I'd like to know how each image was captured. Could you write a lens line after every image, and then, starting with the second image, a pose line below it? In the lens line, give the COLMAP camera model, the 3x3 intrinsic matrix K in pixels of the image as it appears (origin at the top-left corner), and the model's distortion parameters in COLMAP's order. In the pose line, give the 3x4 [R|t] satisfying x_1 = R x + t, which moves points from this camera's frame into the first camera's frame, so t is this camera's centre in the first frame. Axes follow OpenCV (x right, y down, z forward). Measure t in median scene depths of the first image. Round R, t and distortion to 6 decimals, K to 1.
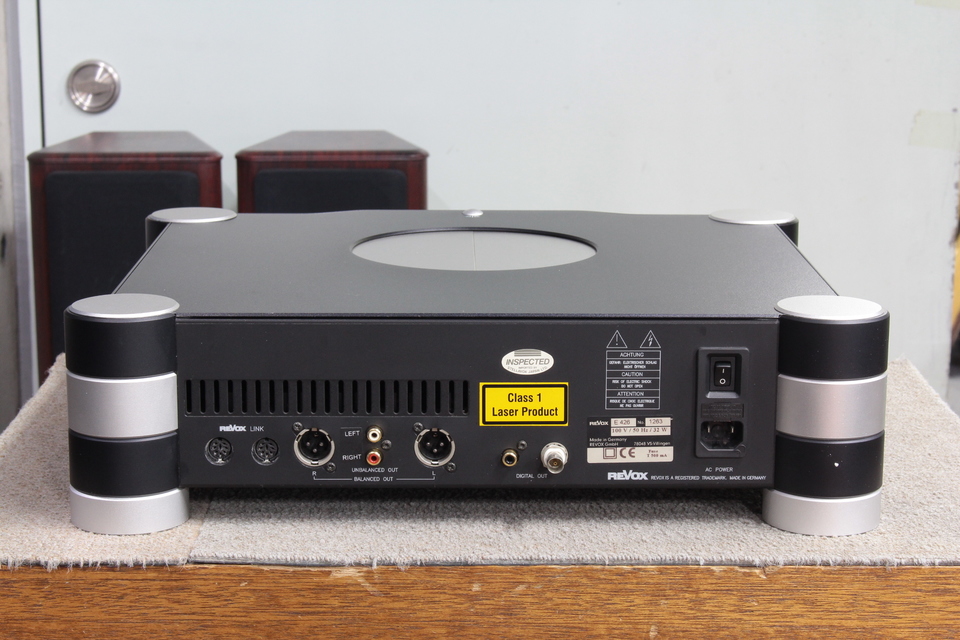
lens RADIAL K [[2311.1, 0, 480.0], [0, 2311.1, 320.0], [0, 0, 1]] dist [0.002207, 0.366994]
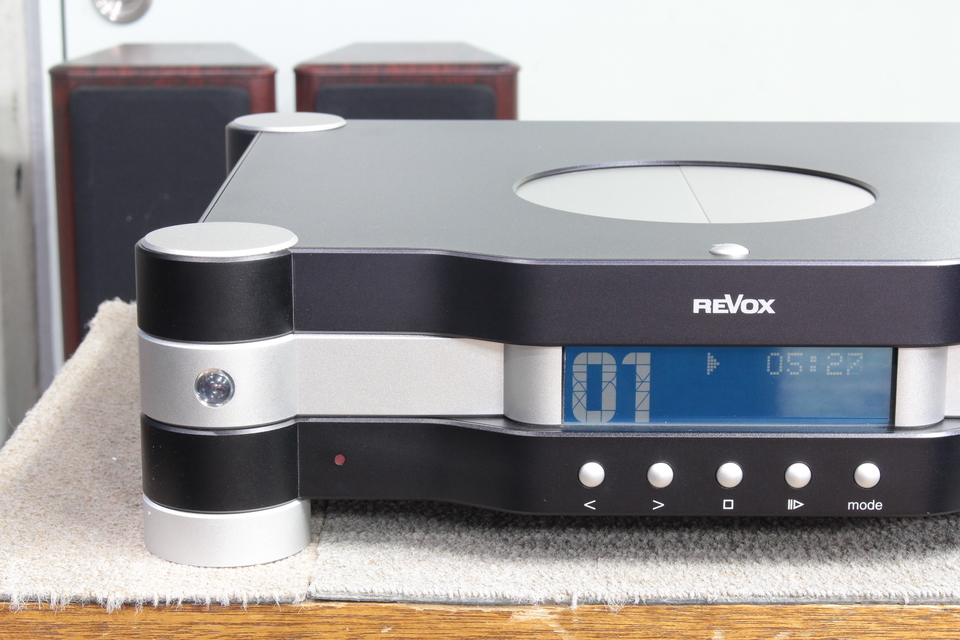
lens RADIAL K [[2304.1, 0, 480.0], [0, 2304.1, 320.0], [0, 0, 1]] dist [-0.001523, 0.568089]
pose [[1.000000, 0.000012, -0.000231, -0.073728], [-0.000007, 0.999759, 0.021971, 0.004696], [0.000231, -0.021971, 0.999759, 0.302897]]
